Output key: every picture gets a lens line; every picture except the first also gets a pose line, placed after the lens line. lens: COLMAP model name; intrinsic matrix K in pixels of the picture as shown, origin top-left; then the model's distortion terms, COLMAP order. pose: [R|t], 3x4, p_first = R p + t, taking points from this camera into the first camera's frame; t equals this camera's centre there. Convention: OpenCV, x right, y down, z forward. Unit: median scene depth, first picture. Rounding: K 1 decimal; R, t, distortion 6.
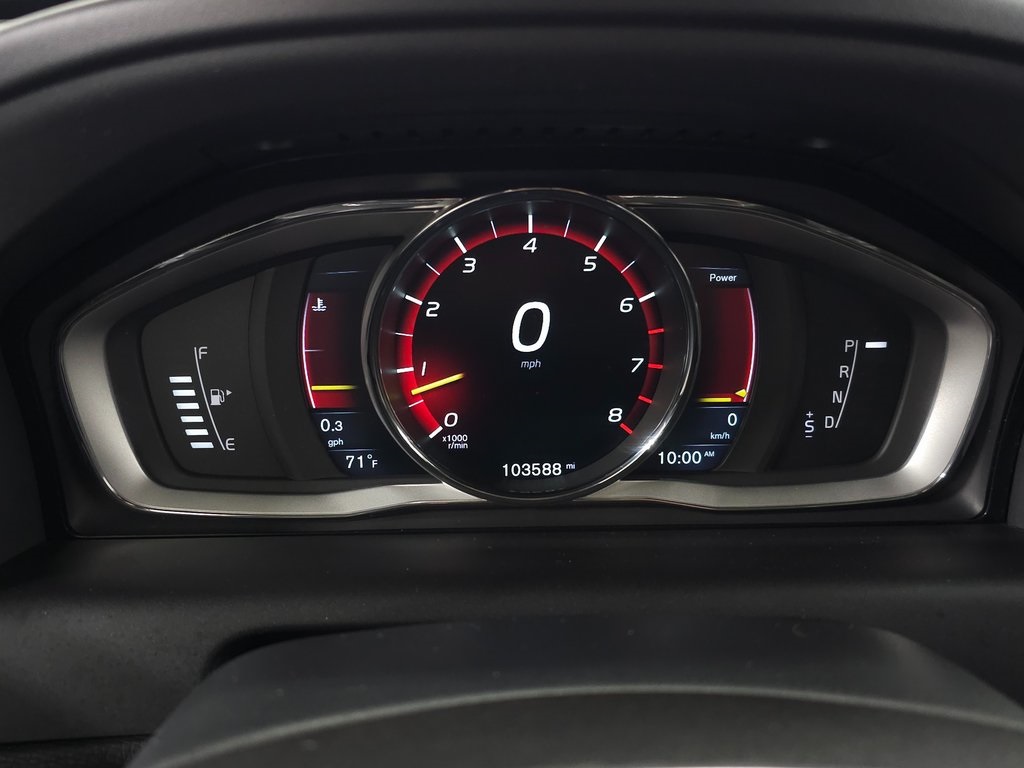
lens RADIAL K [[691.8, 0, 490.6], [0, 691.8, 379.9], [0, 0, 1]] dist [0.056933, -0.064263]
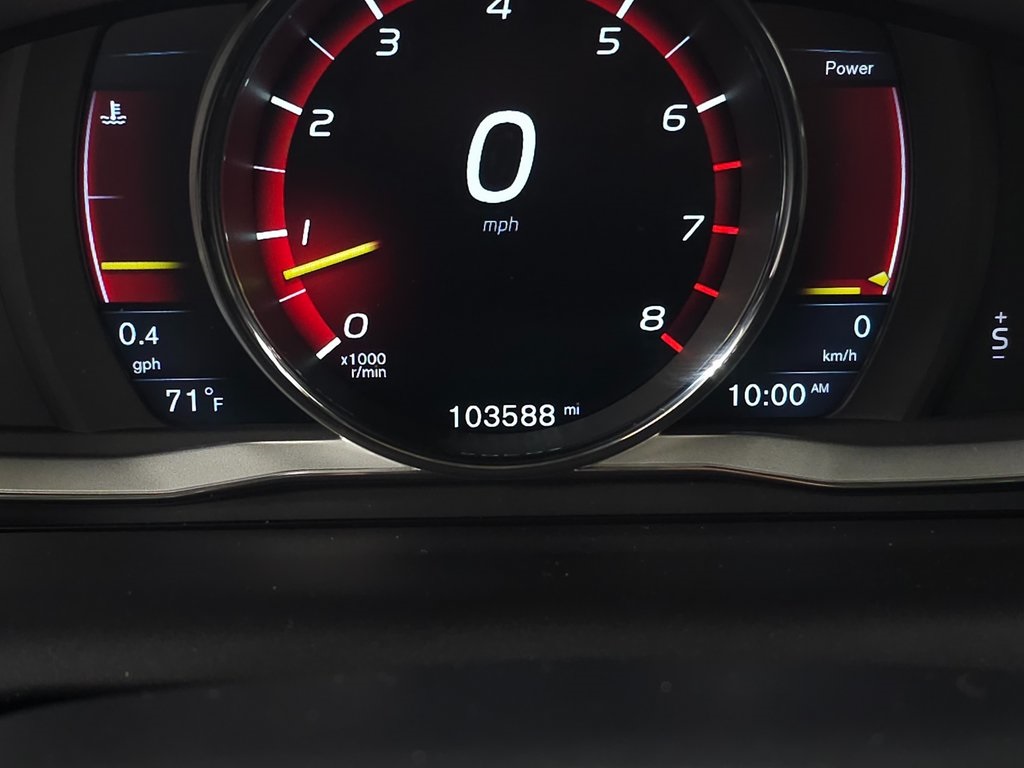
lens RADIAL K [[691.8, 0, 510.6], [0, 691.8, 387.3], [0, 0, 1]] dist [0.056933, -0.064263]
pose [[0.999984, 0.002018, -0.005231, 0.069504], [-0.001865, 0.999571, 0.029236, 0.090438], [0.005287, -0.029226, 0.999559, 0.441225]]
